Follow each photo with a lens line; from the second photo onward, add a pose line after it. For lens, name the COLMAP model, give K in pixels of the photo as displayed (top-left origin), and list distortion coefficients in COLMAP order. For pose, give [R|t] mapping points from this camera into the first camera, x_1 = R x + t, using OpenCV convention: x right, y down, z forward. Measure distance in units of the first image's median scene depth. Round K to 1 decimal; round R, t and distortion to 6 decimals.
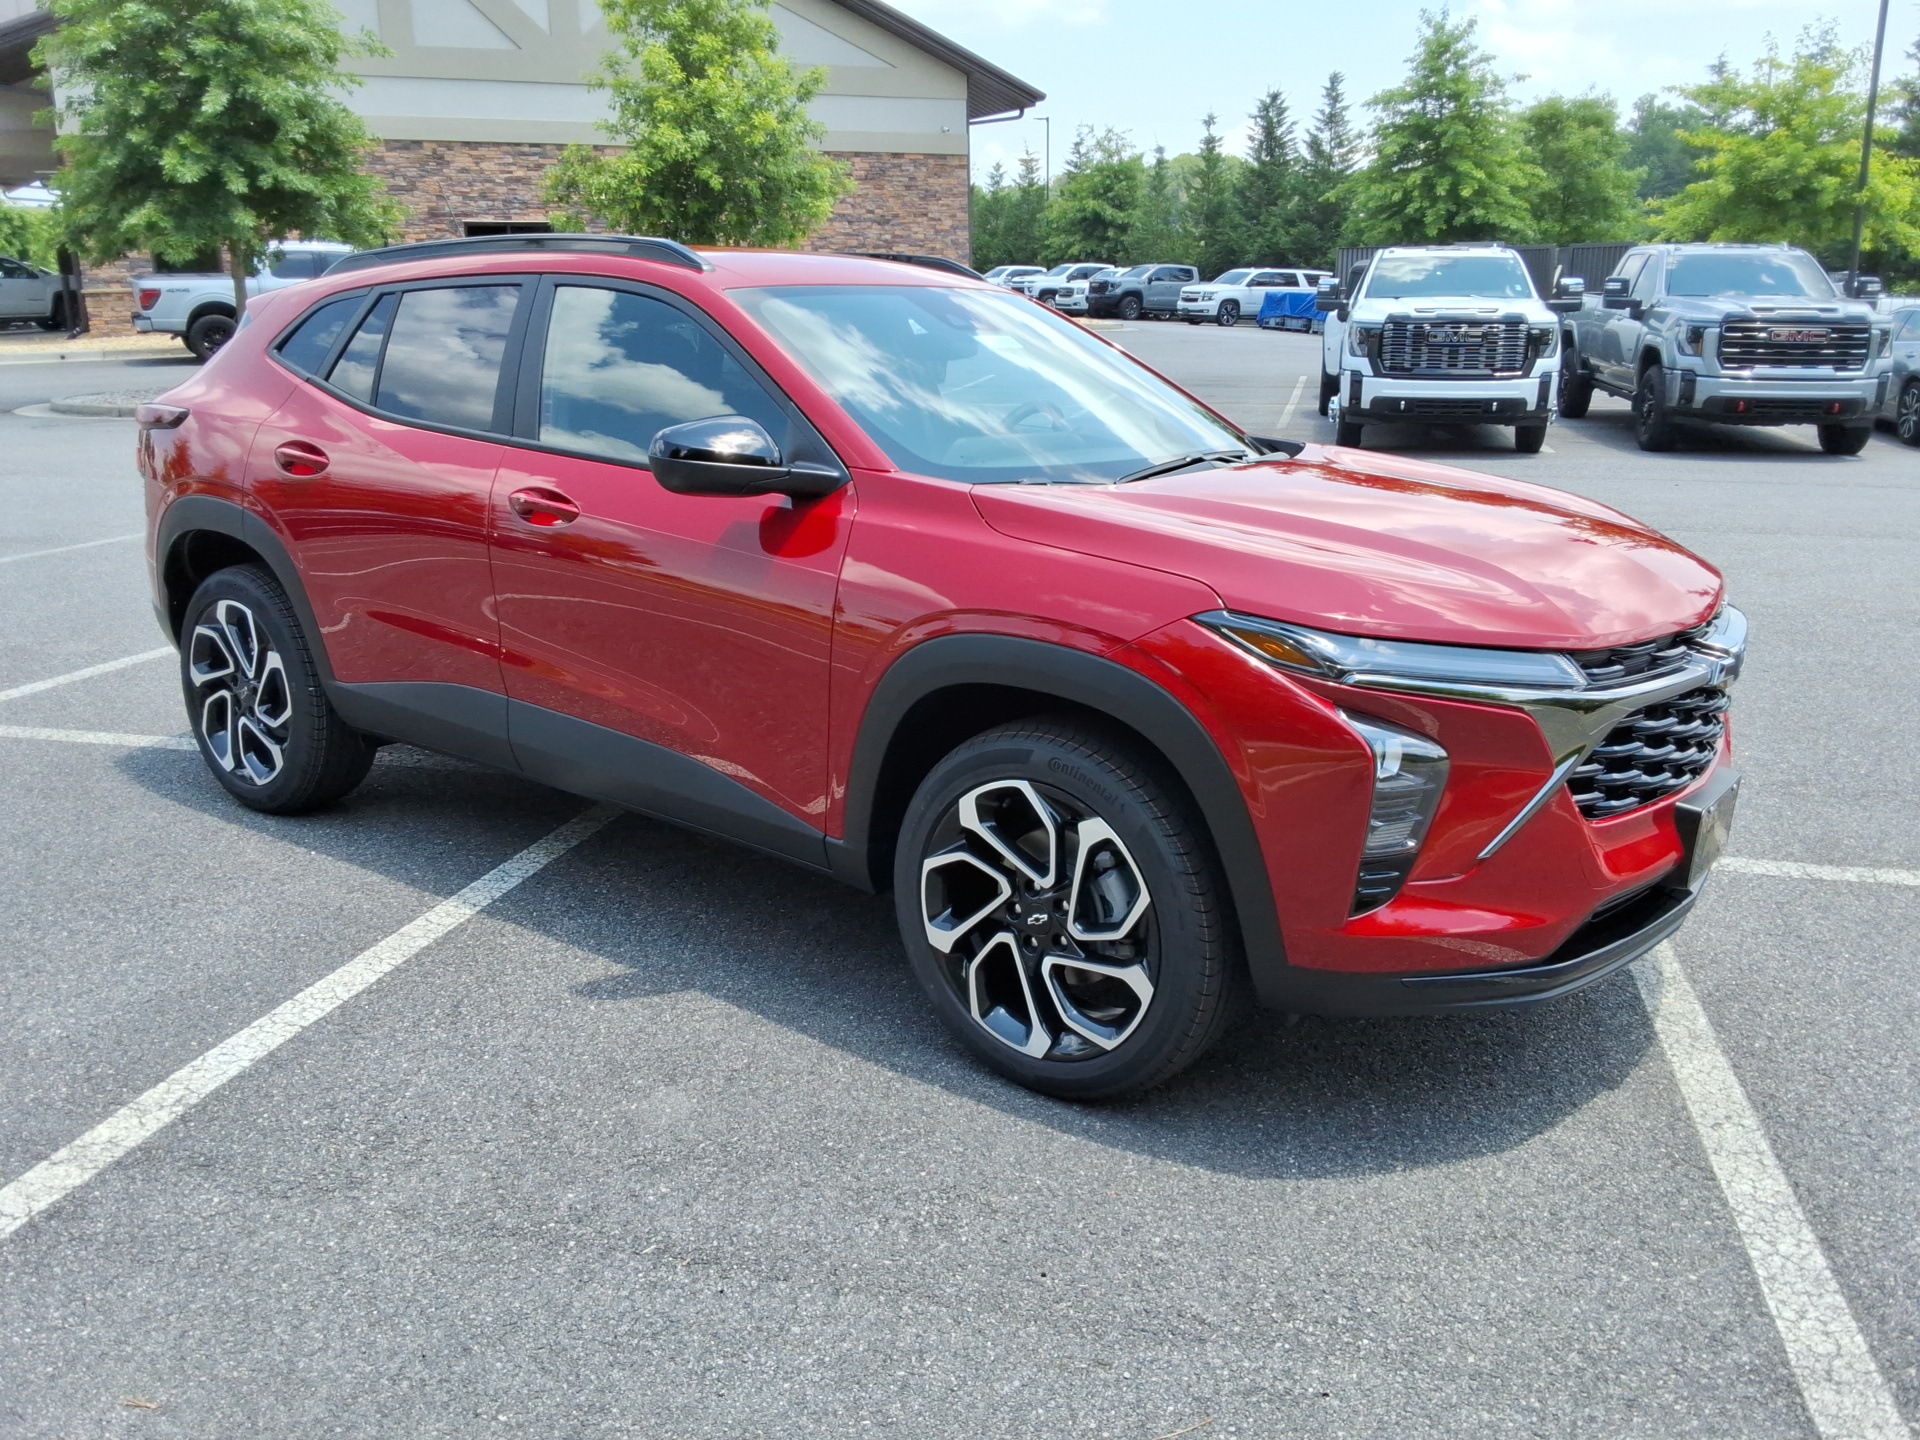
lens RADIAL K [[1544.1, 0, 975.1], [0, 1544.1, 699.9], [0, 0, 1]] dist [0.112445, -0.178051]
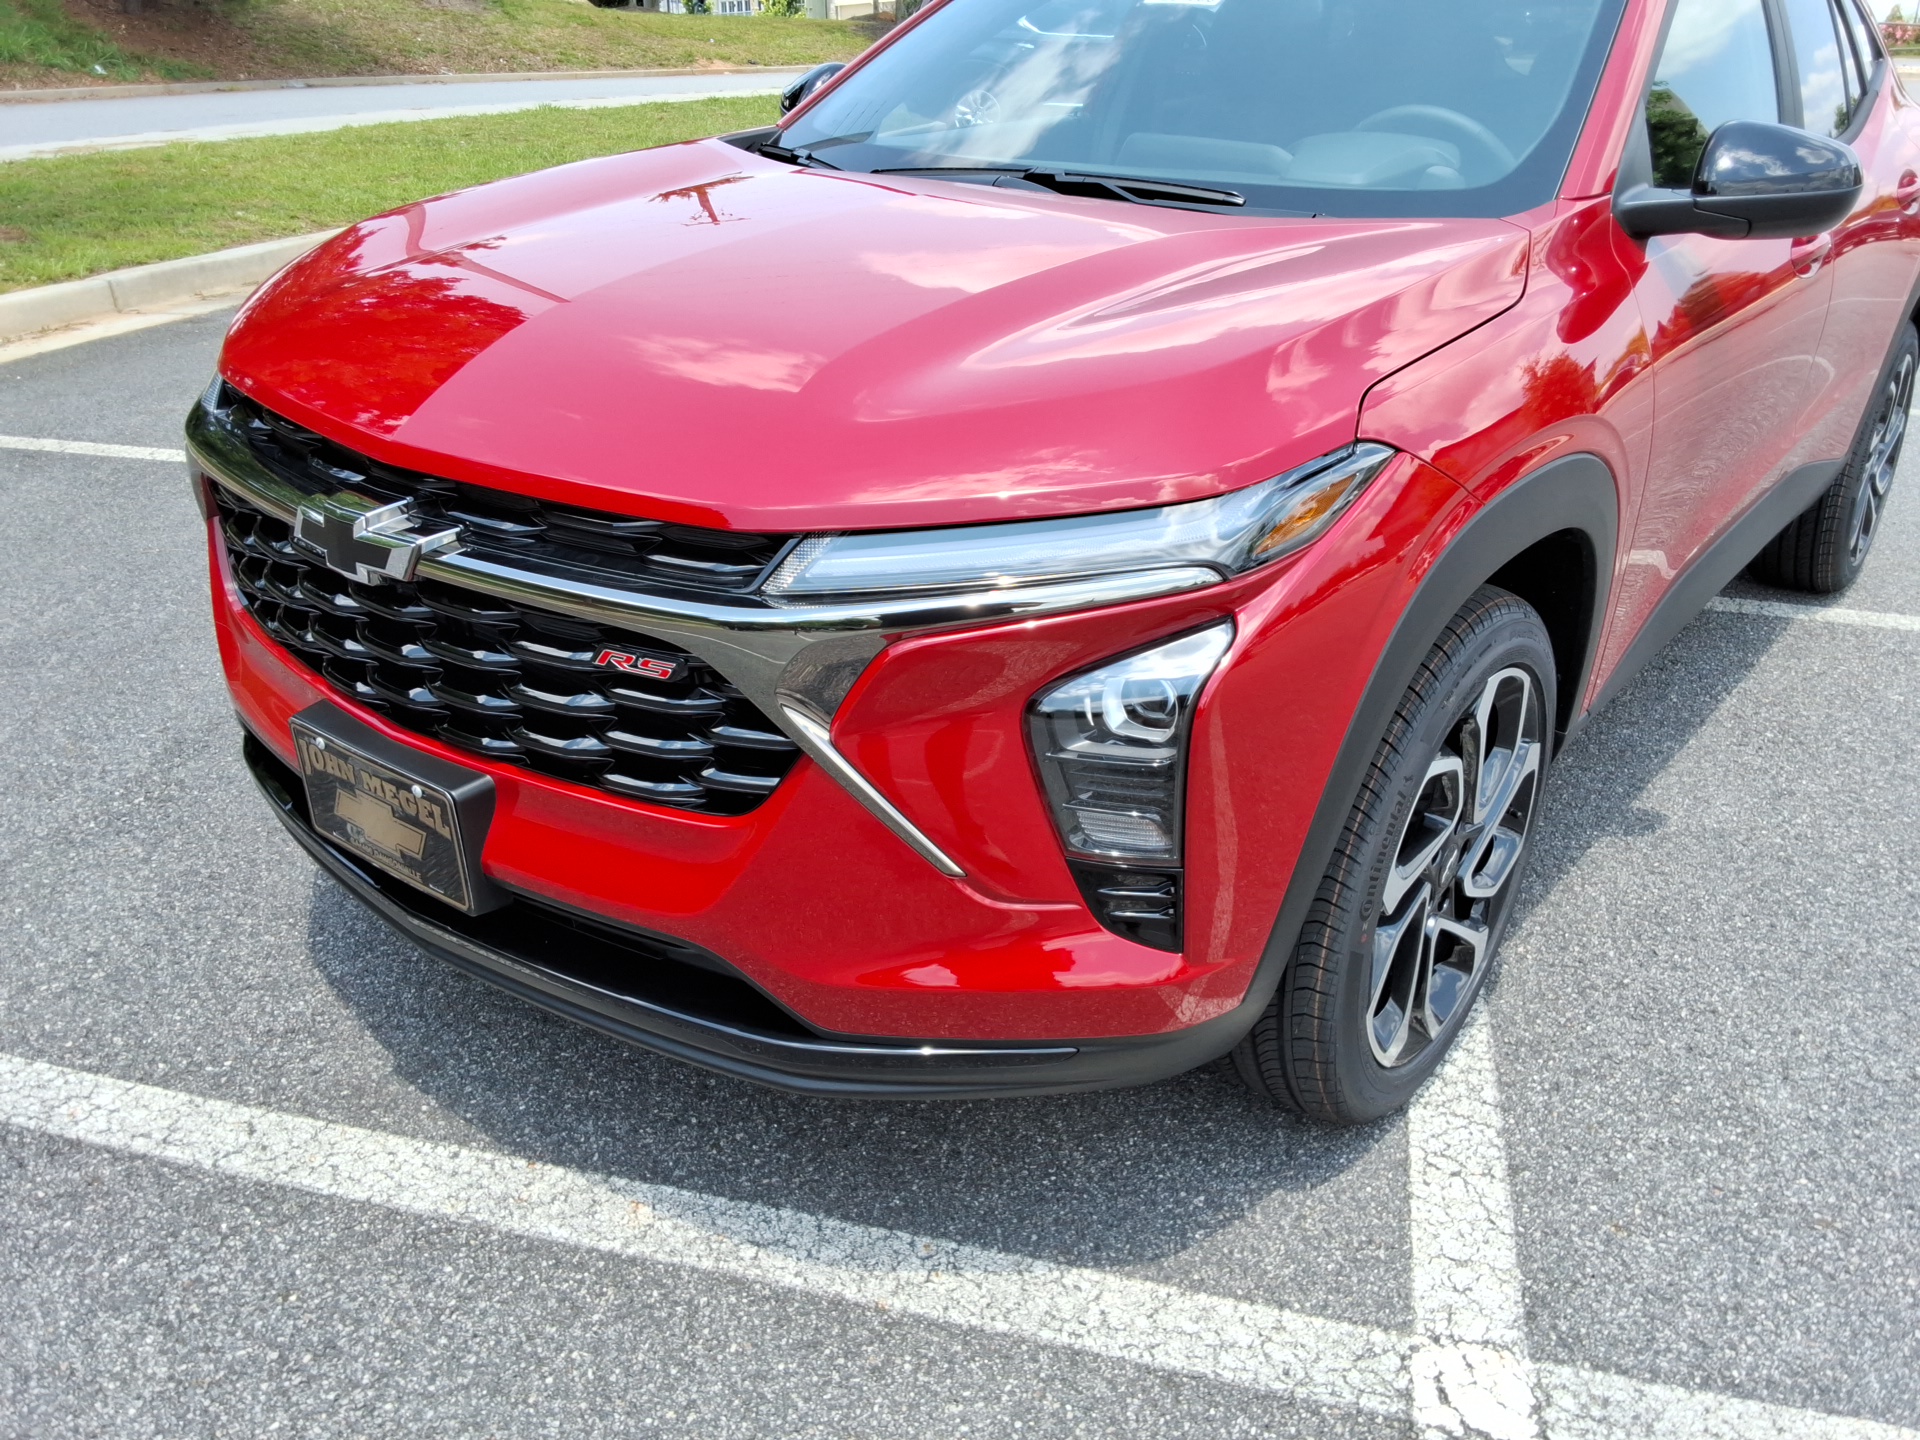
lens RADIAL K [[1536.6, 0, 981.2], [0, 1536.6, 709.1], [0, 0, 1]] dist [0.130251, -0.224645]
pose [[-0.016617, 0.398018, -0.917227, 0.153505], [-0.269001, 0.881751, 0.387497, -0.037697], [0.962997, 0.253174, 0.092415, 0.178724]]
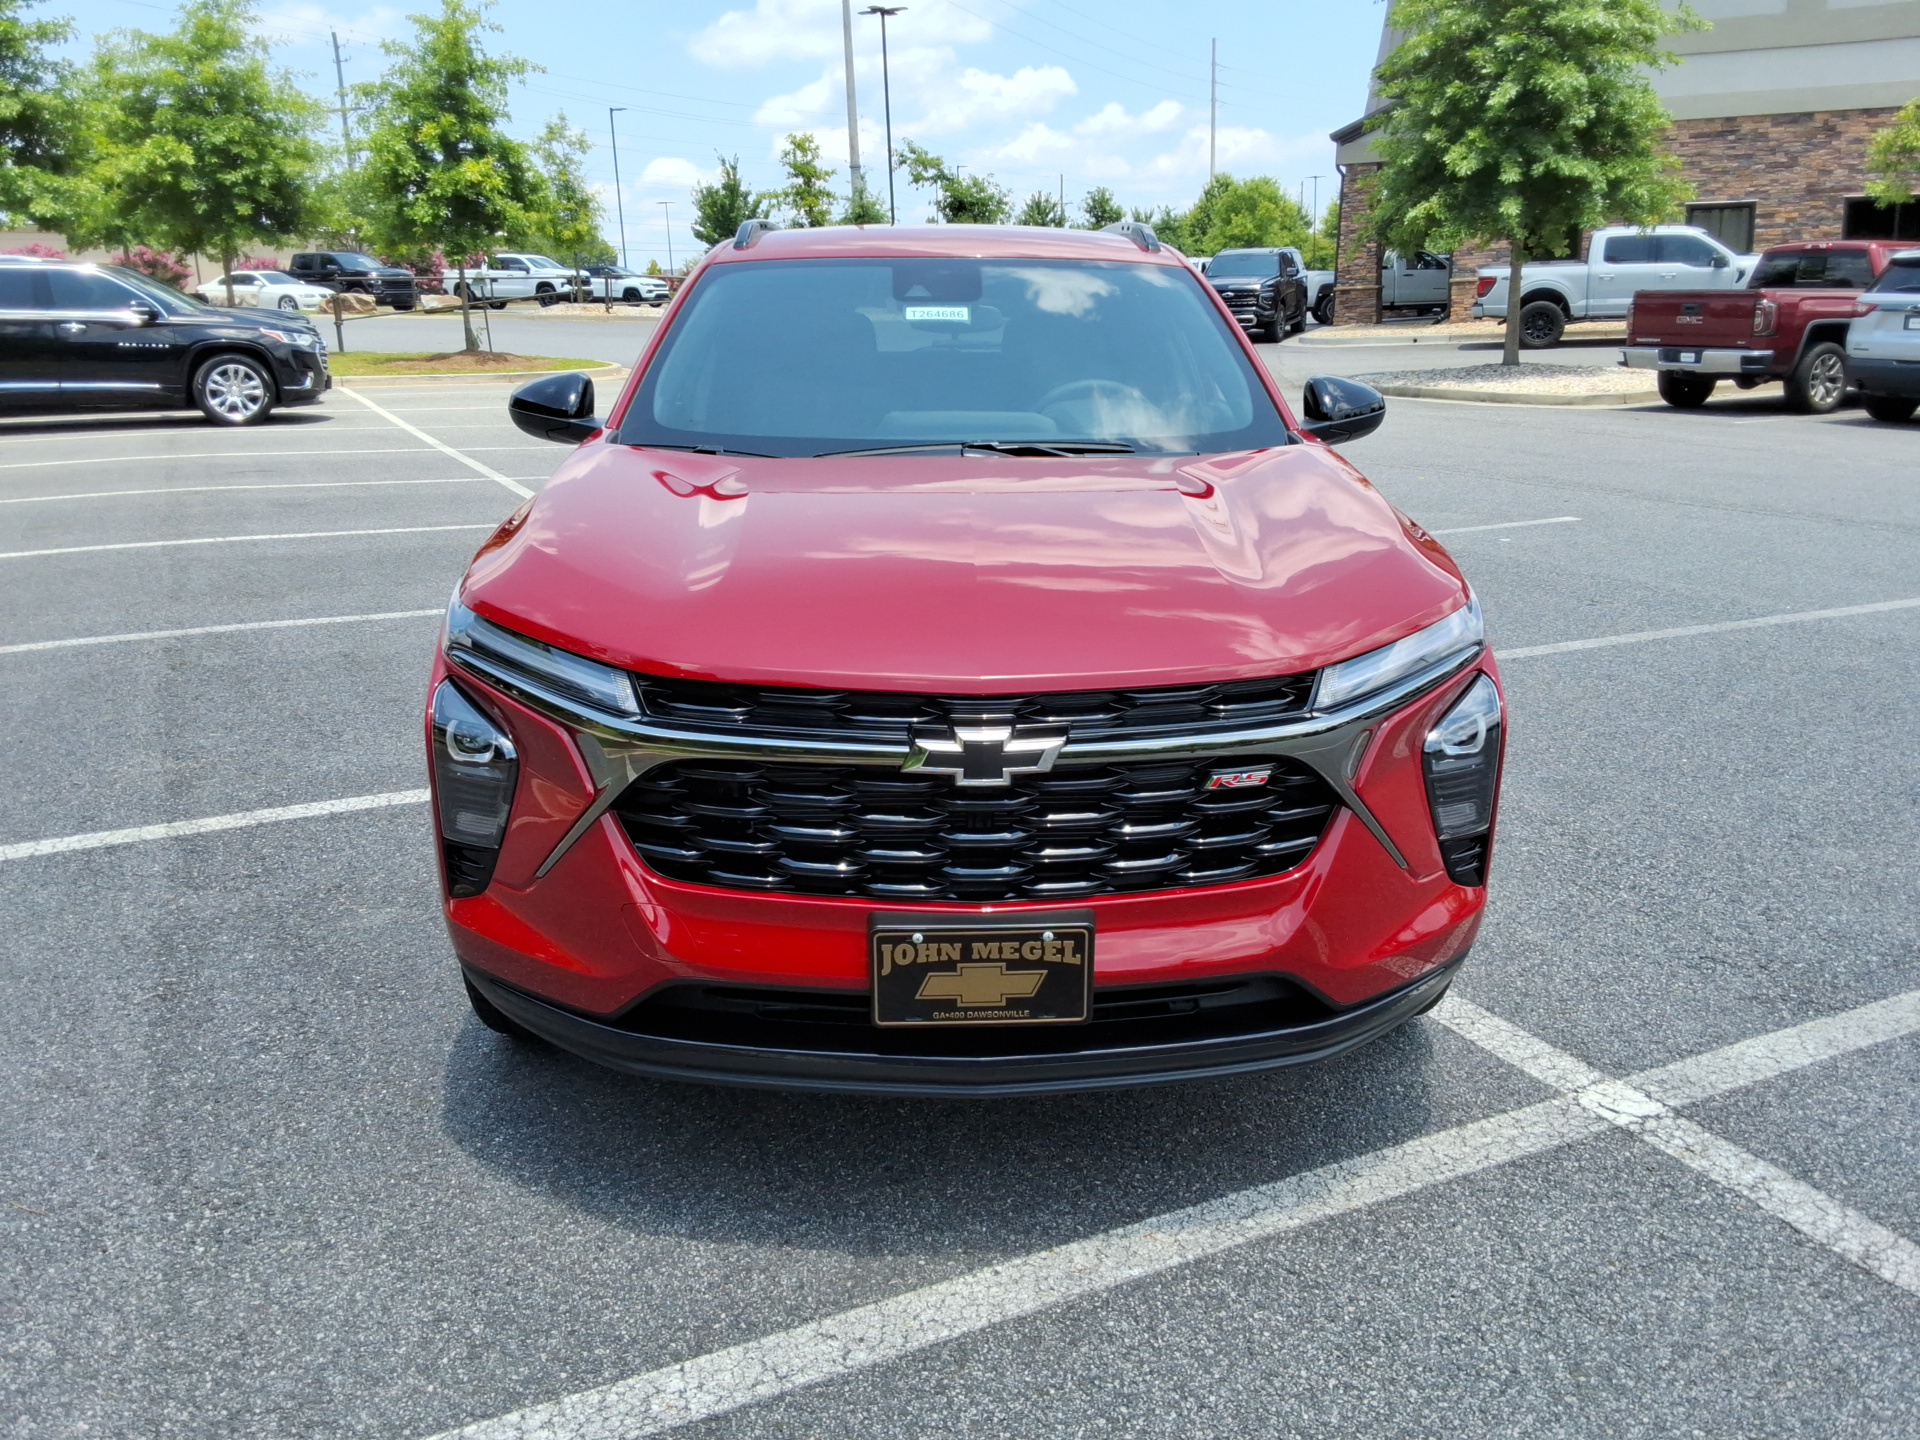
lens RADIAL K [[1544.1, 0, 975.1], [0, 1544.1, 699.9], [0, 0, 1]] dist [0.112445, -0.178051]
pose [[0.633062, 0.188859, -0.750709, 0.153281], [-0.183094, 0.978796, 0.091839, -0.017287], [0.752136, 0.079311, 0.654218, 0.078736]]
